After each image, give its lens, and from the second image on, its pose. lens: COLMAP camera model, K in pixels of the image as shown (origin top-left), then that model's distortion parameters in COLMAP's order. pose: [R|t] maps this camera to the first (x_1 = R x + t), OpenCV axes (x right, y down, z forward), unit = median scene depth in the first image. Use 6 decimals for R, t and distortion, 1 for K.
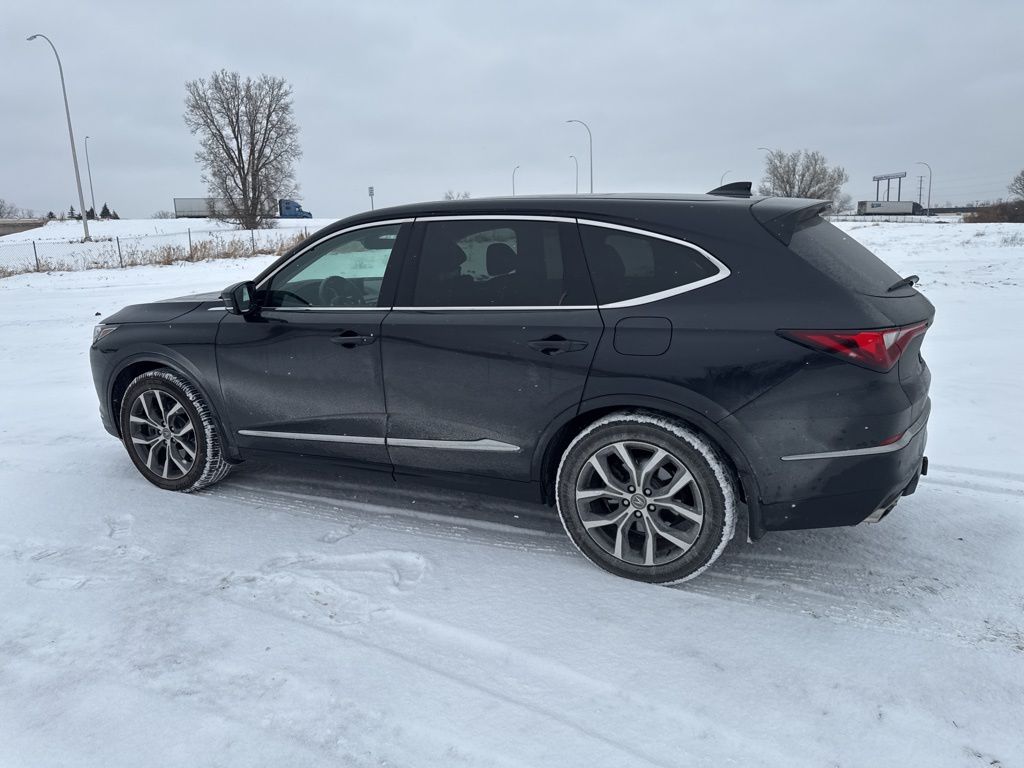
lens RADIAL K [[728.8, 0, 508.9], [0, 728.8, 386.9], [0, 0, 1]] dist [0.038110, -0.048376]
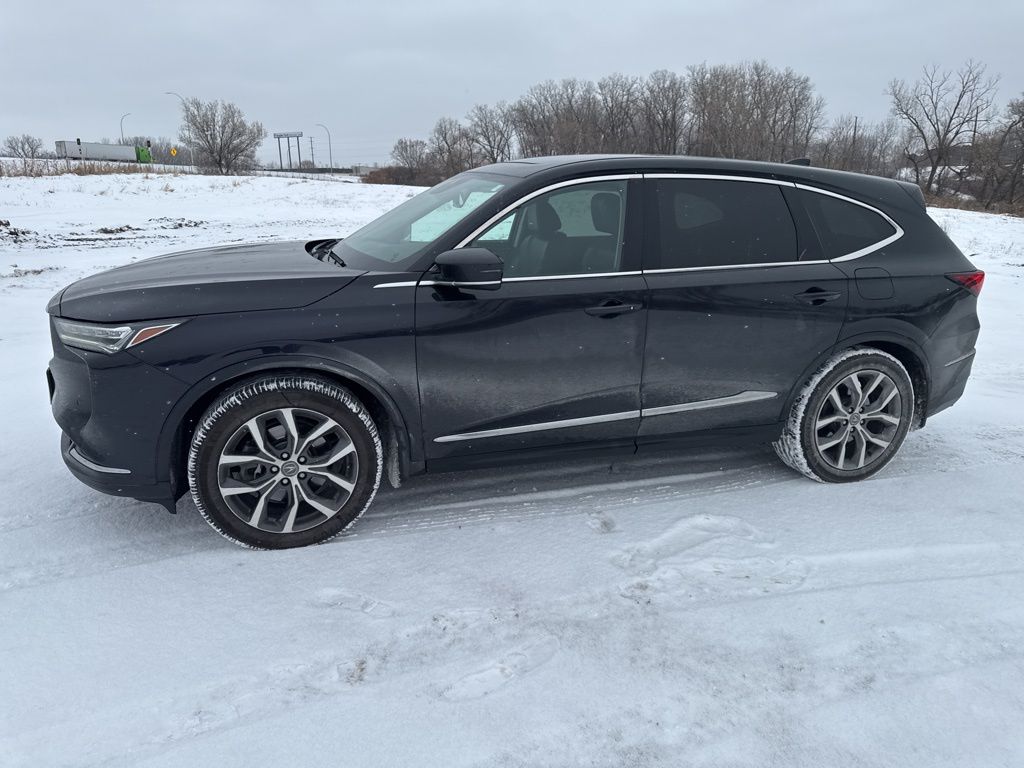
lens RADIAL K [[726.5, 0, 507.8], [0, 726.5, 384.4], [0, 0, 1]] dist [0.034515, -0.037959]
pose [[0.722103, -0.144834, 0.676454, -0.999419], [0.104765, 0.989455, 0.100015, -0.081445], [-0.683807, -0.001353, 0.729662, 0.455761]]
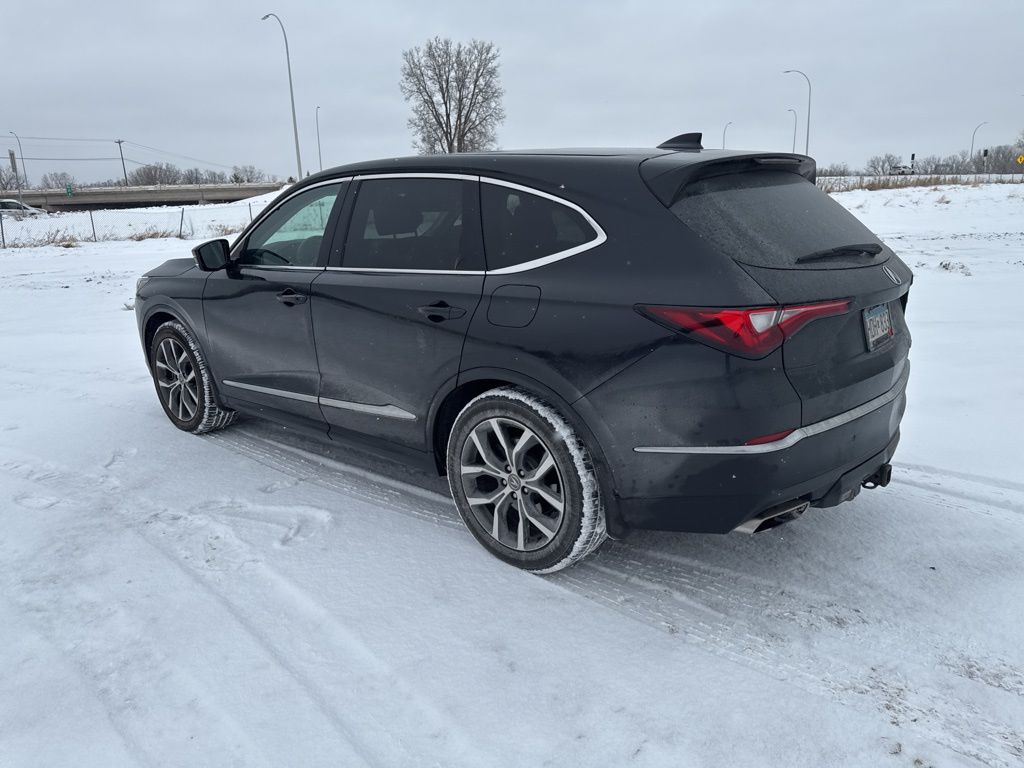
lens RADIAL K [[728.8, 0, 508.9], [0, 728.8, 386.9], [0, 0, 1]] dist [0.038110, -0.048376]
pose [[0.962156, 0.066913, -0.264158, 0.380930], [-0.053910, 0.996964, 0.056181, -0.016446], [0.267115, -0.039814, 0.962842, 0.094381]]
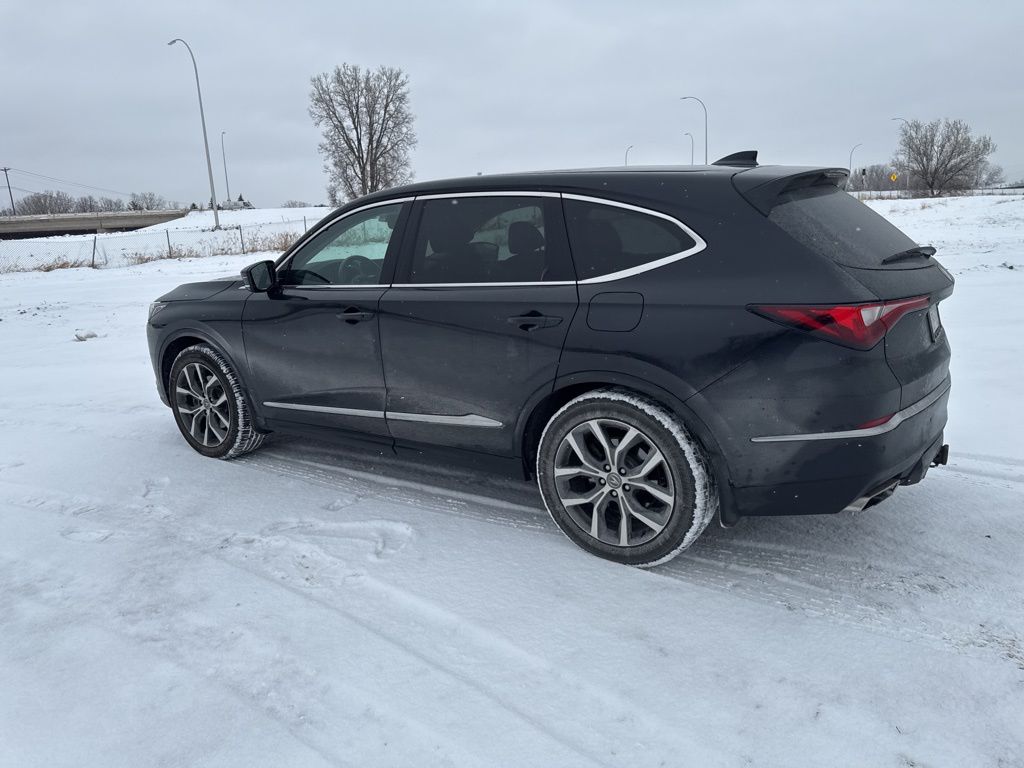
lens RADIAL K [[727.5, 0, 508.5], [0, 727.5, 377.1], [0, 0, 1]] dist [0.043429, -0.054872]
pose [[0.988062, 0.015266, -0.153299, 0.172041], [-0.013825, 0.999850, 0.010461, 0.008667], [0.153436, -0.008217, 0.988124, 0.011553]]
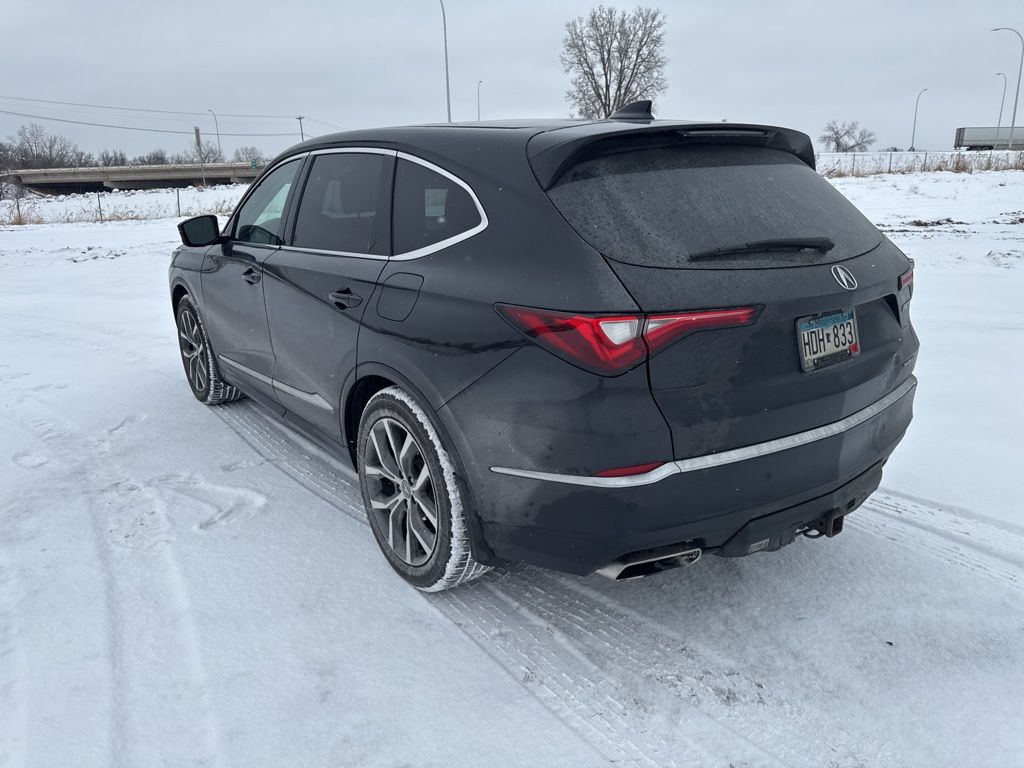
lens RADIAL K [[728.8, 0, 508.9], [0, 728.8, 386.9], [0, 0, 1]] dist [0.038110, -0.048376]
pose [[0.882323, 0.136345, -0.450463, 0.608631], [-0.099494, 0.989522, 0.104627, -0.059852], [0.460008, -0.047497, 0.886643, 0.278312]]
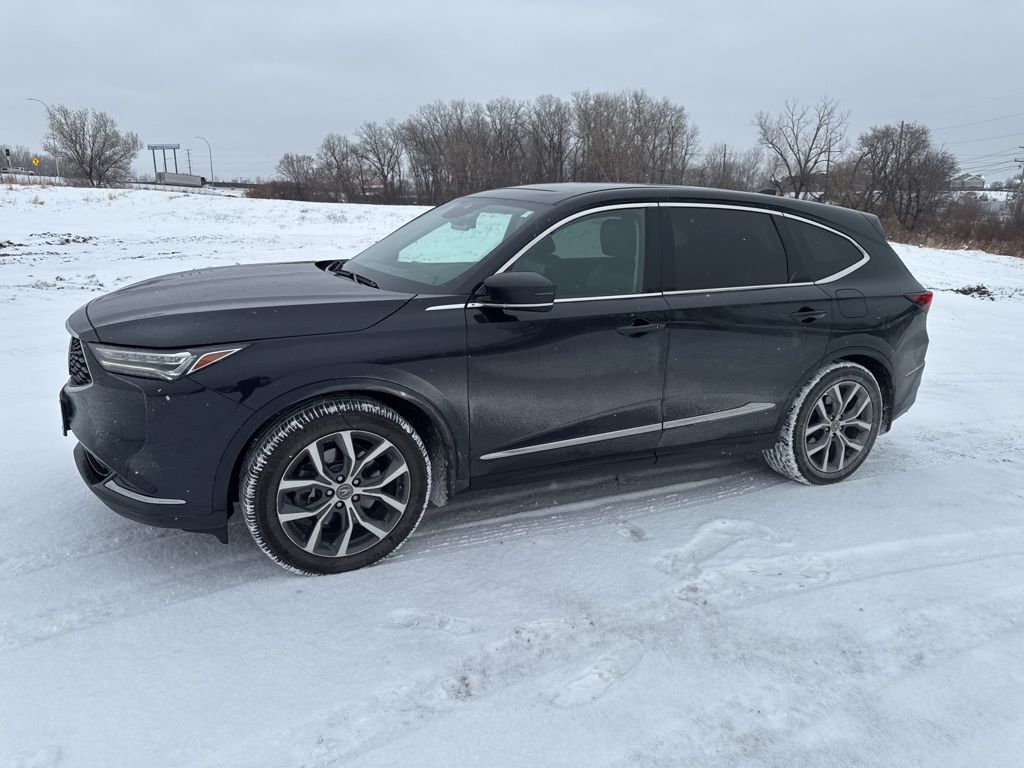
lens RADIAL K [[727.5, 0, 508.5], [0, 727.5, 377.1], [0, 0, 1]] dist [0.043429, -0.054872]
pose [[0.610656, -0.135164, 0.780275, -1.157871], [0.112958, 0.990118, 0.083112, -0.107964], [-0.783798, 0.037386, 0.619889, 0.576013]]
